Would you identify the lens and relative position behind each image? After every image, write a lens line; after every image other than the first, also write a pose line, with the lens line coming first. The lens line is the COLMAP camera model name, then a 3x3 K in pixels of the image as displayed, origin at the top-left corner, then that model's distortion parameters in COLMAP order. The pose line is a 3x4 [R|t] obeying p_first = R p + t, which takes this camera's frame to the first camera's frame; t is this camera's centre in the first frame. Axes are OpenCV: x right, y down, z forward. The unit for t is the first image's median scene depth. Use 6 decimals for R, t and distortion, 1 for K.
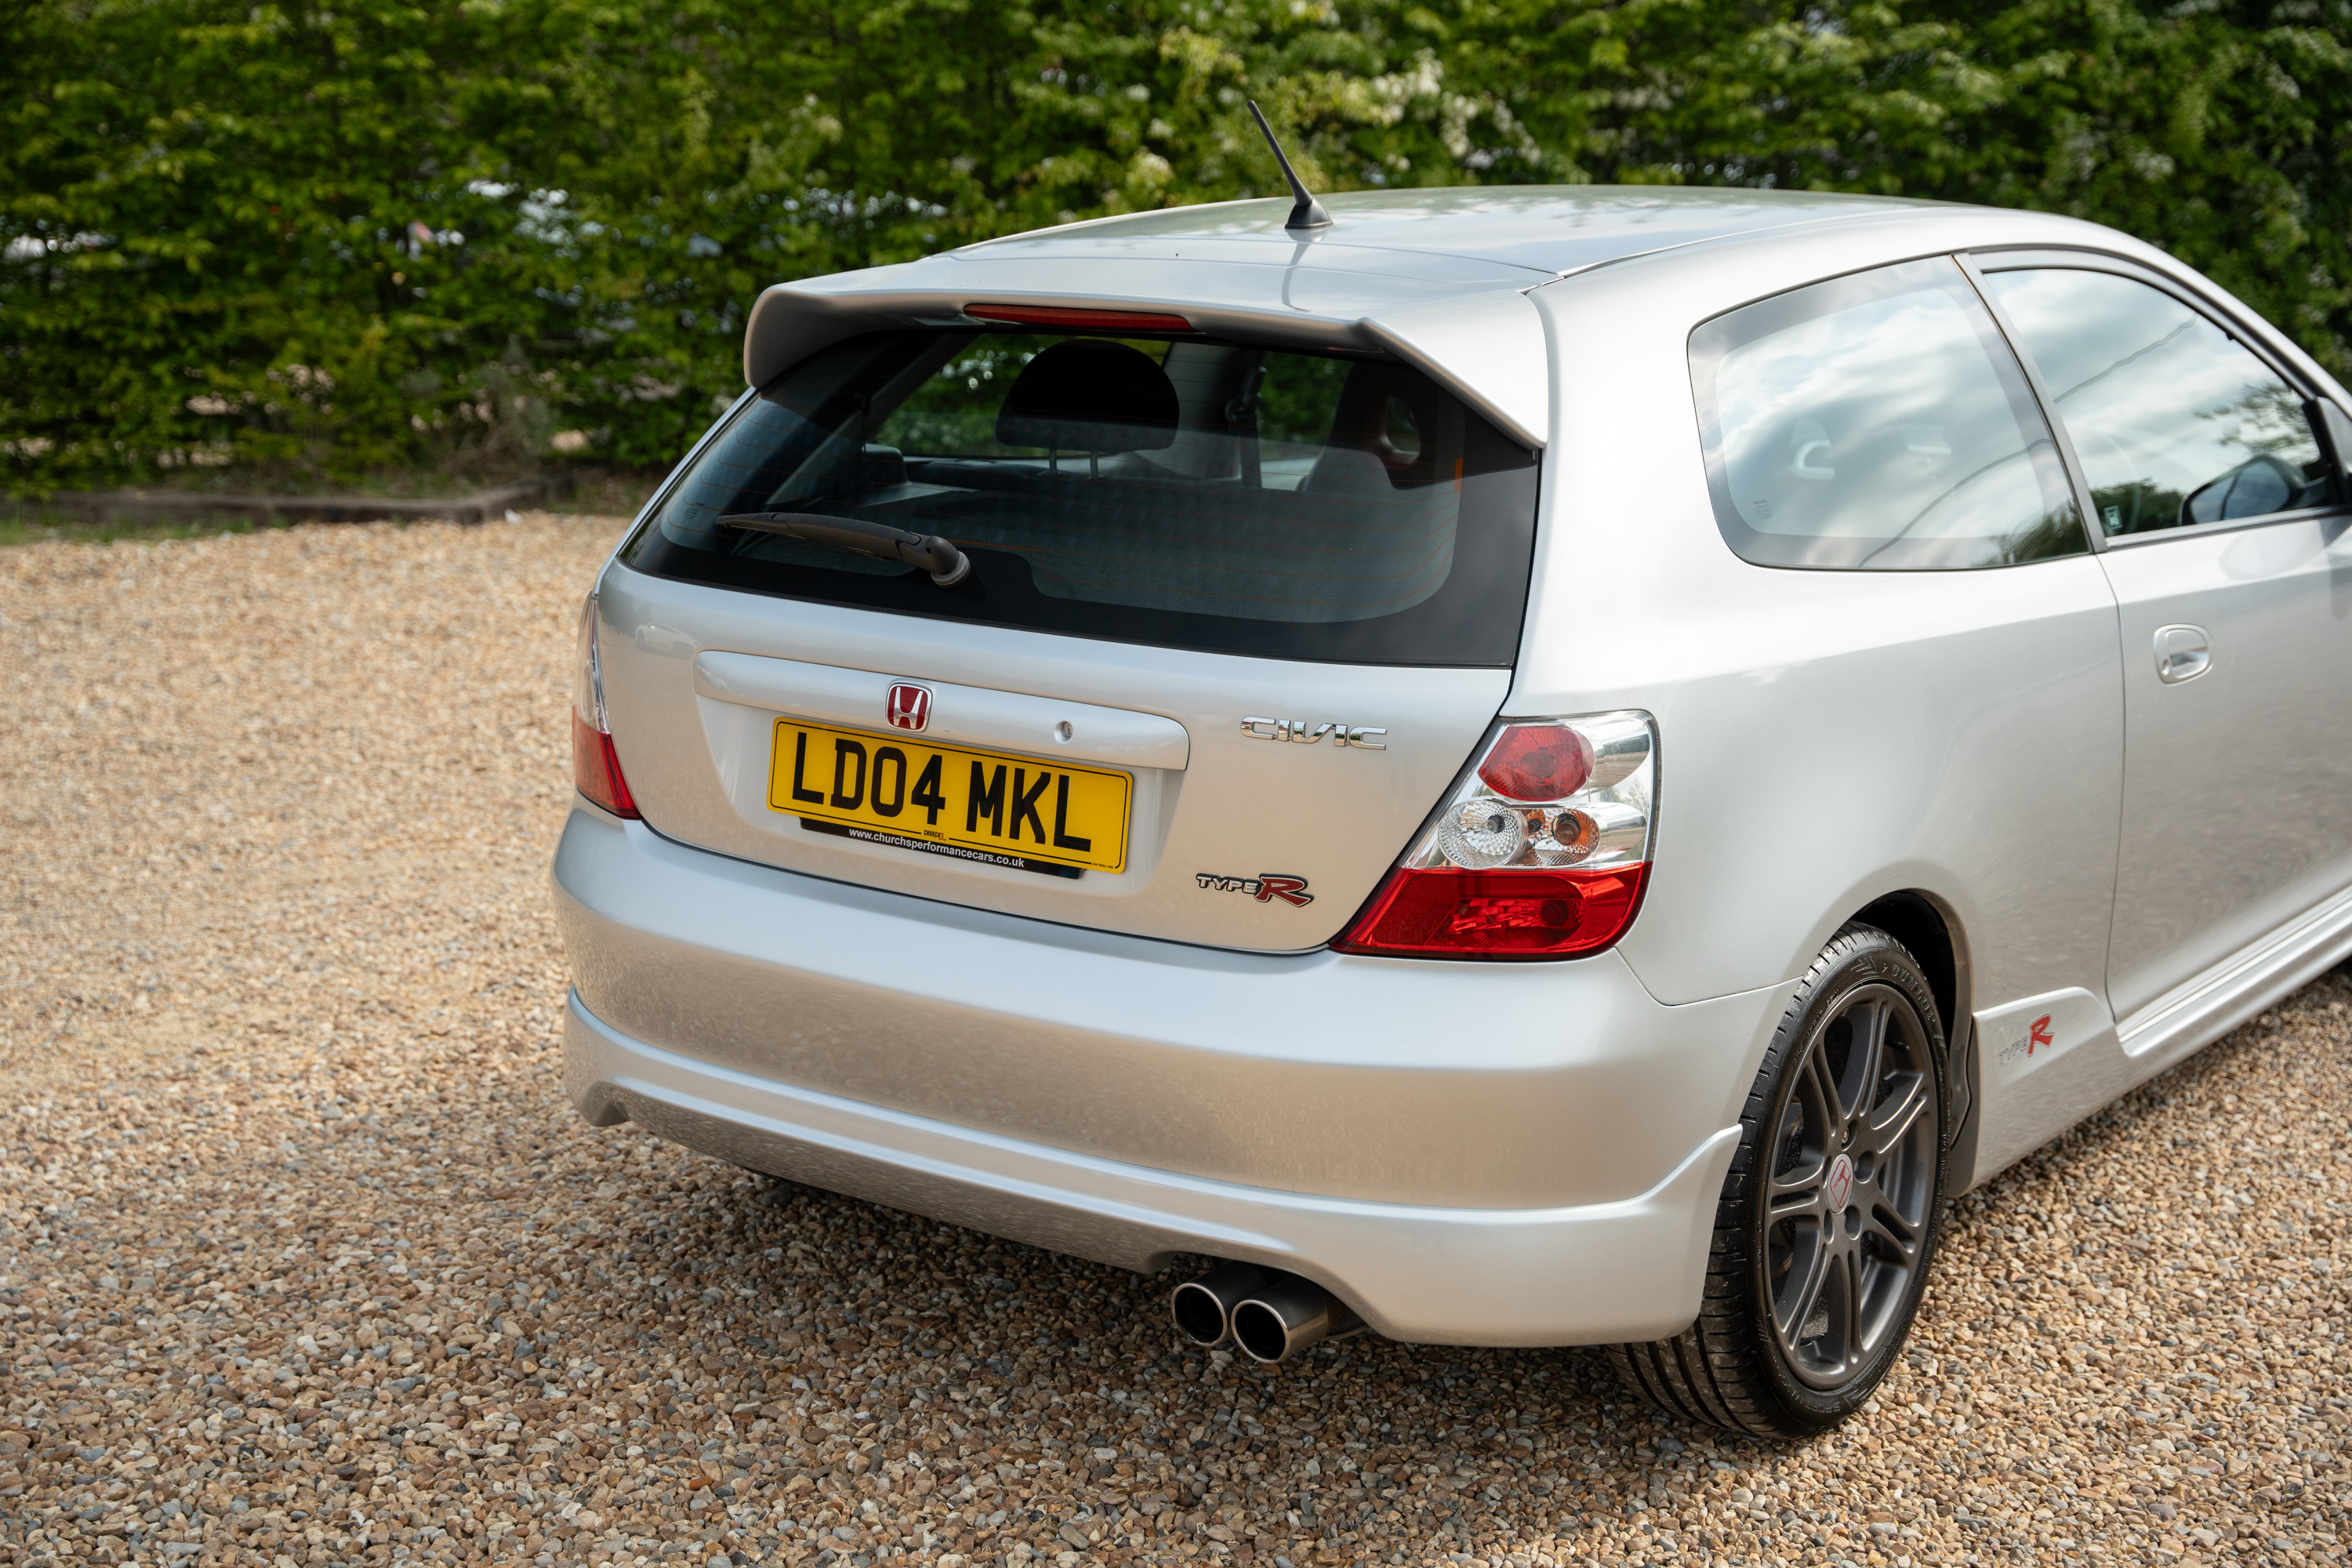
lens RADIAL K [[3176.0, 0, 1182.6], [0, 3176.0, 778.3], [0, 0, 1]] dist [0.131137, 0.000000]
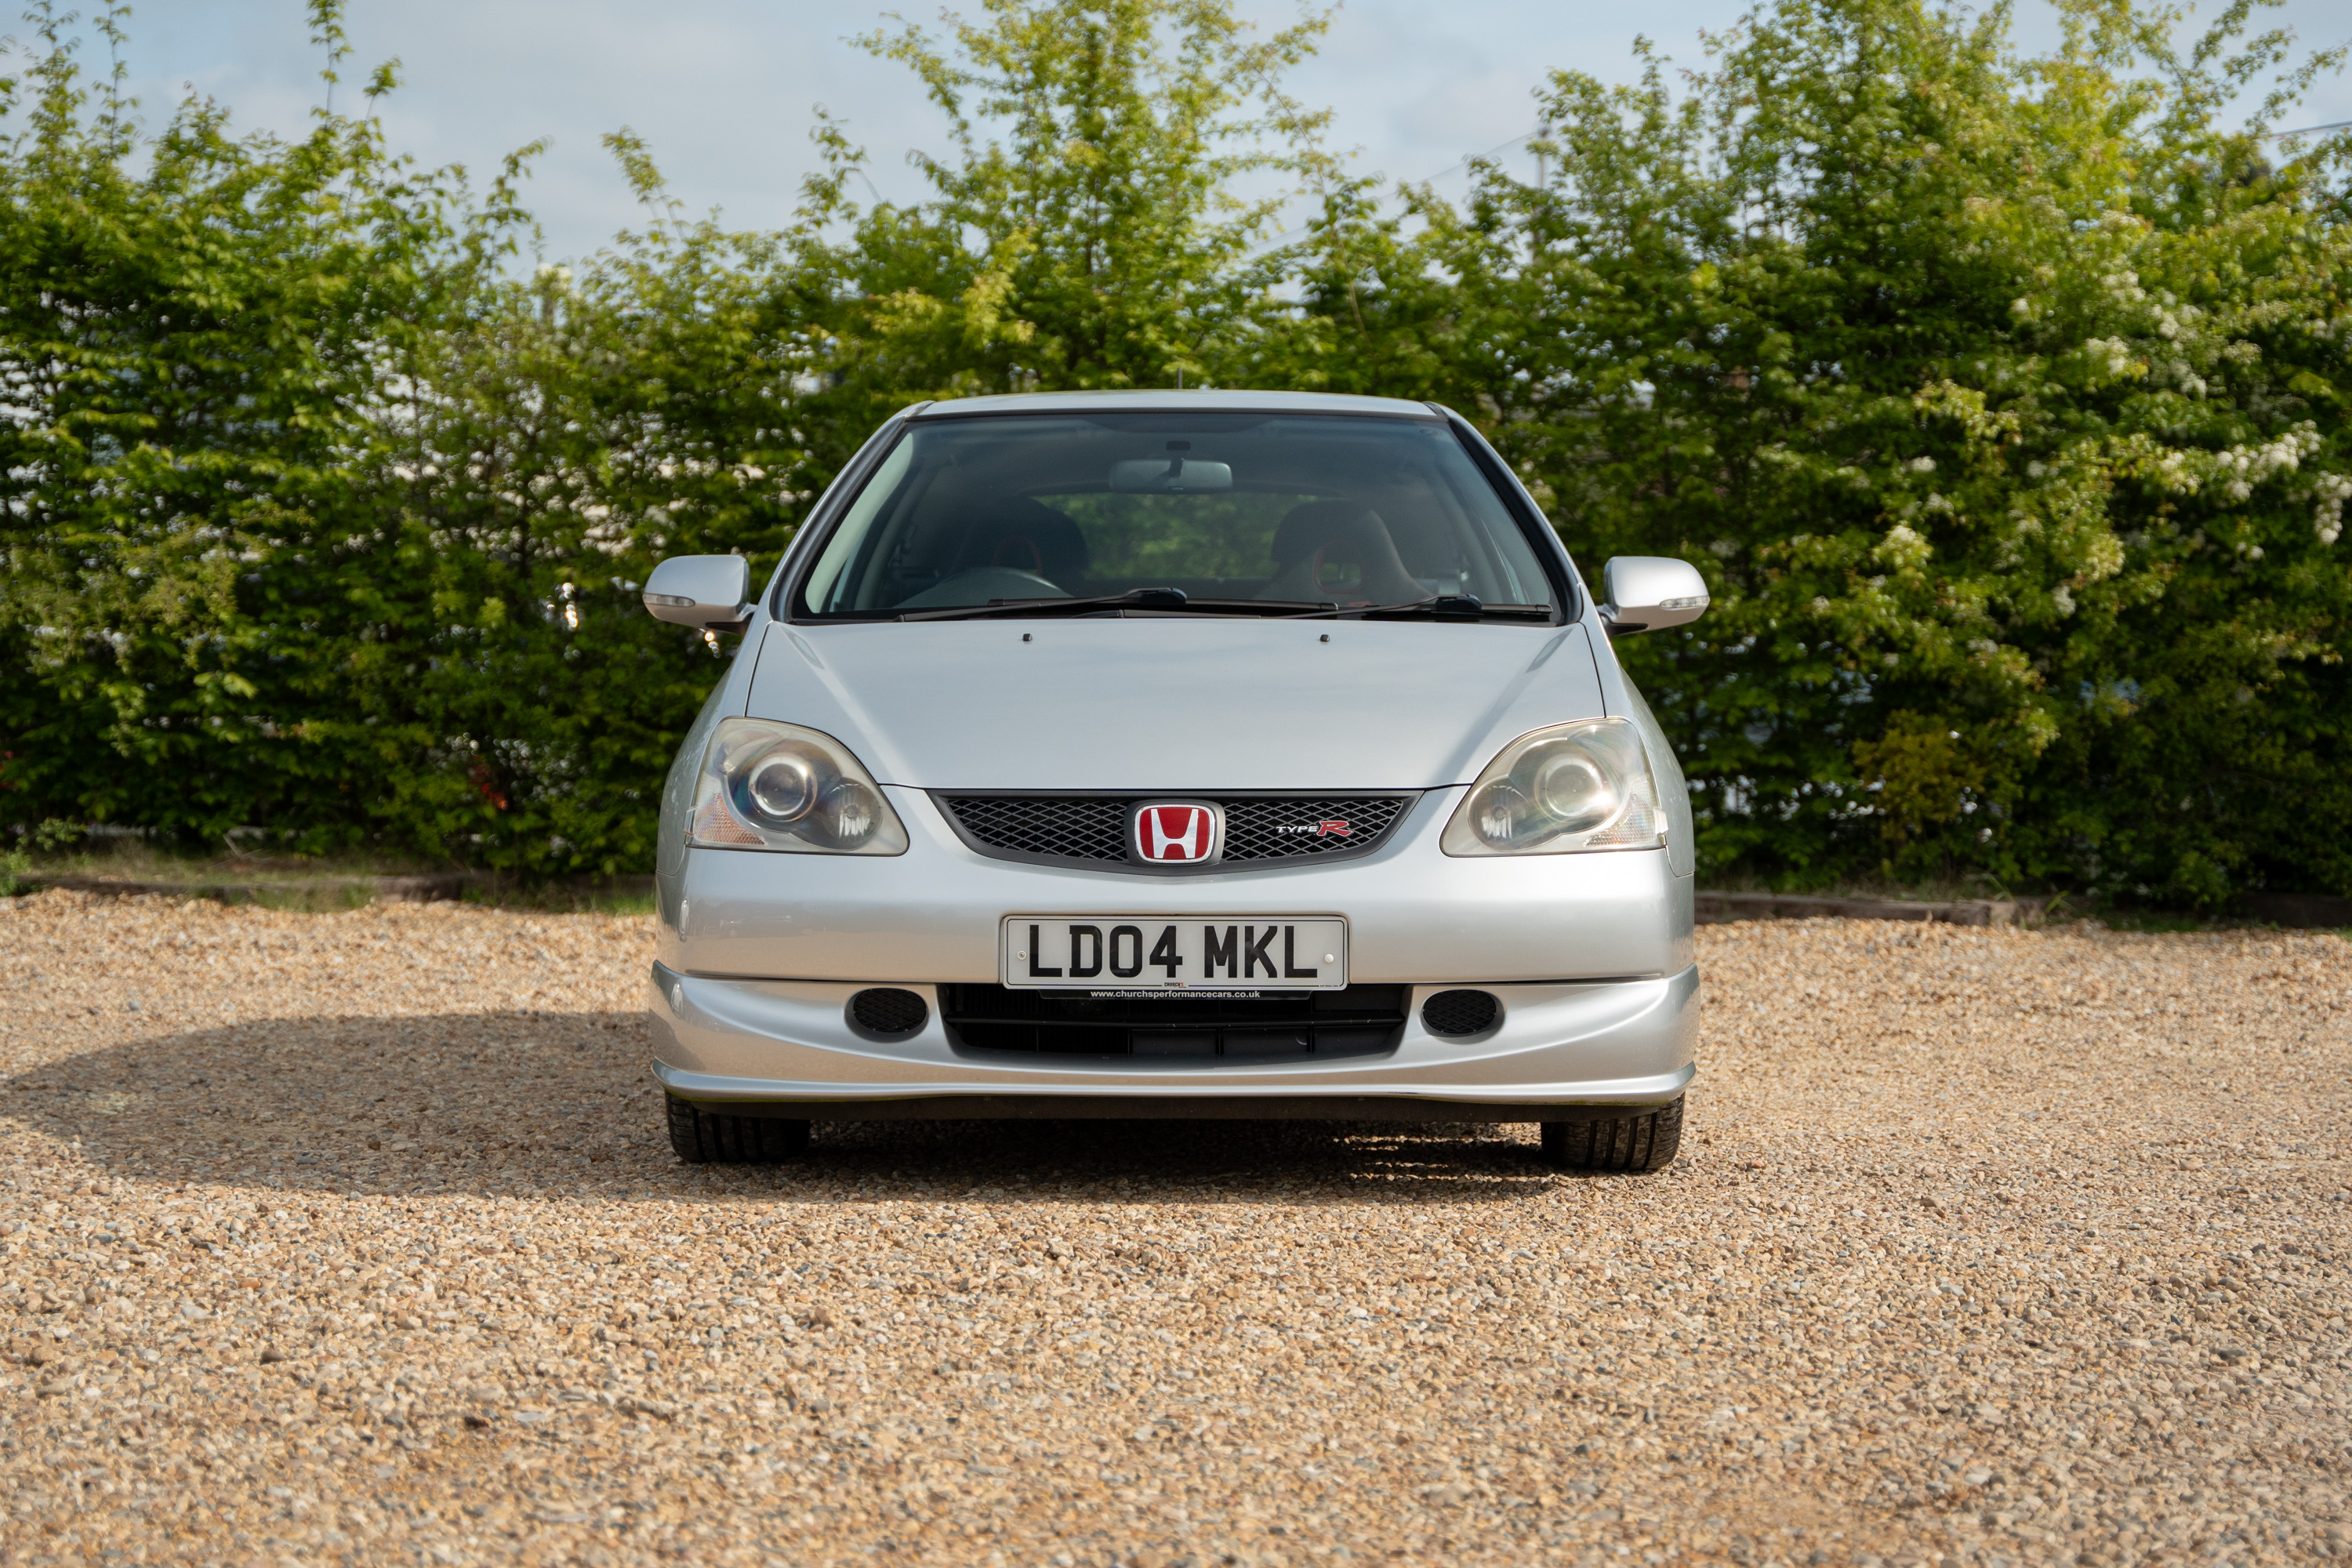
lens RADIAL K [[4261.4, 0, 1188.1], [0, 4261.4, 788.2], [0, 0, 1]] dist [0.159885, 0.000000]
pose [[0.941422, 0.031575, -0.335749, 0.196930], [-0.092275, 0.981730, -0.166409, 0.079449], [0.324361, 0.187642, 0.927136, -0.098933]]
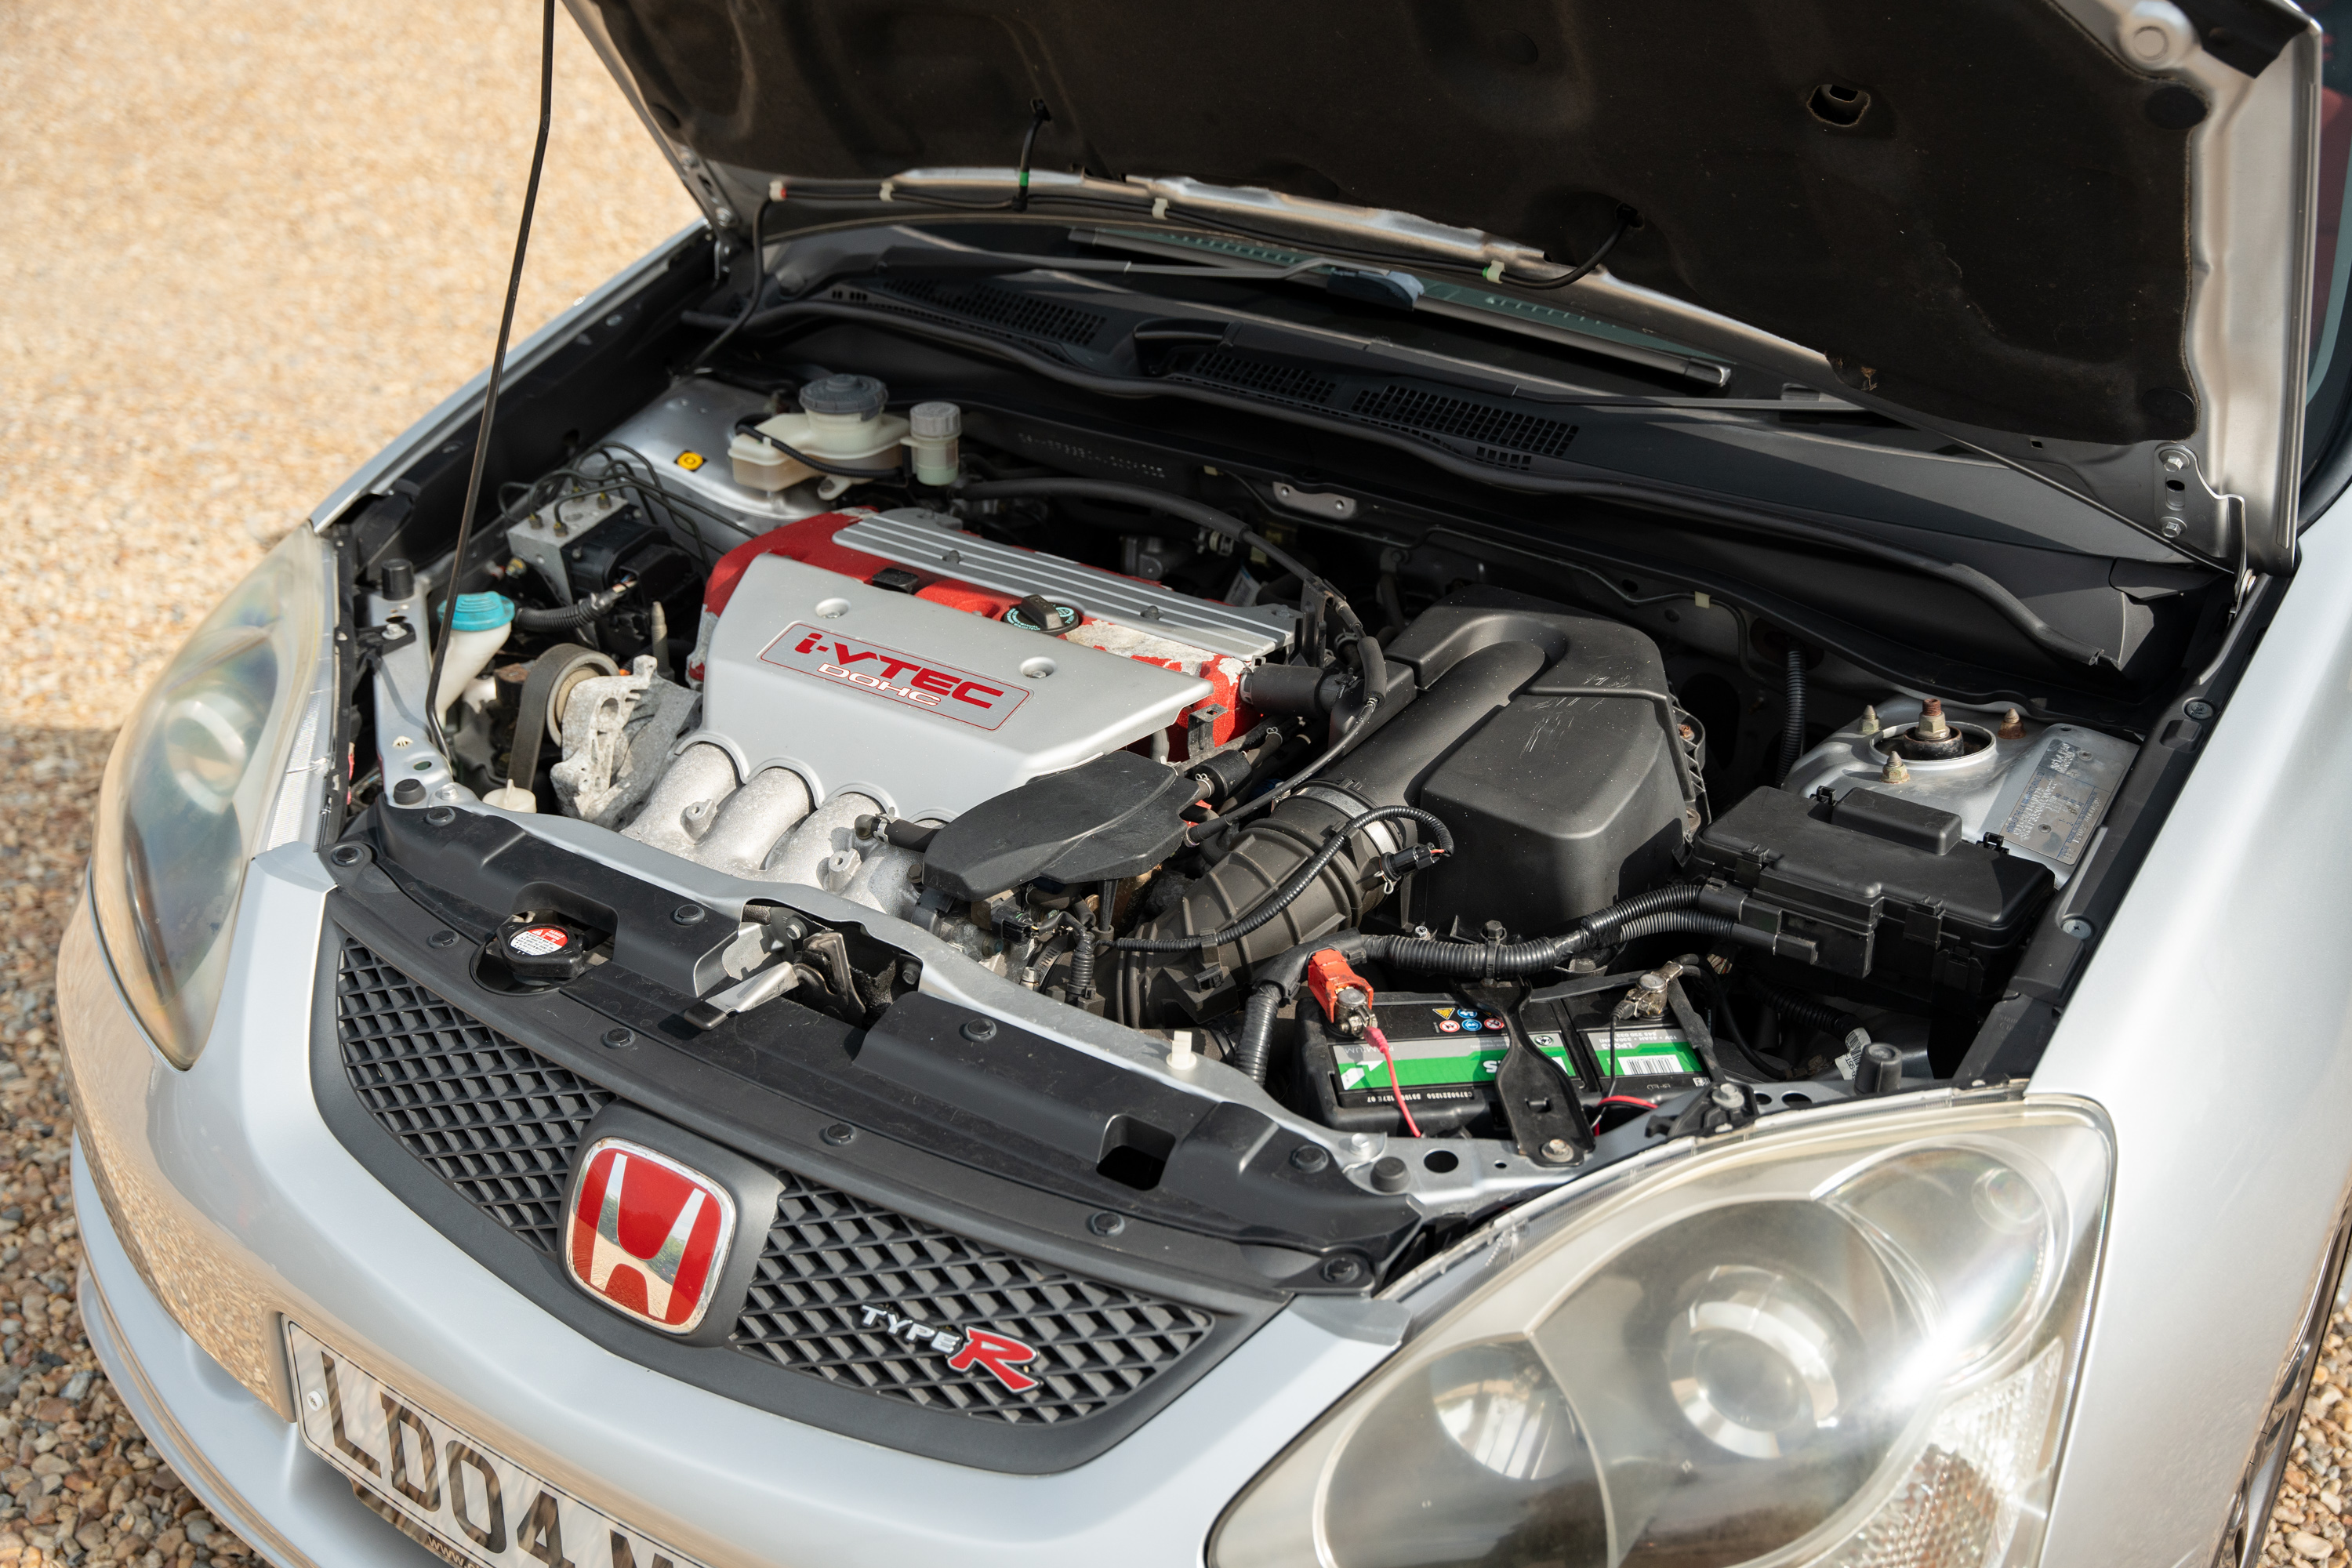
lens RADIAL K [[2494.4, 0, 1170.3], [0, 2494.4, 786.4], [0, 0, 1]] dist [0.014781, 0.000000]
pose [[0.600926, 0.400130, -0.691943, 0.108152], [-0.204928, 0.913871, 0.350492, -0.072256], [0.772588, -0.068821, 0.631166, 0.340099]]
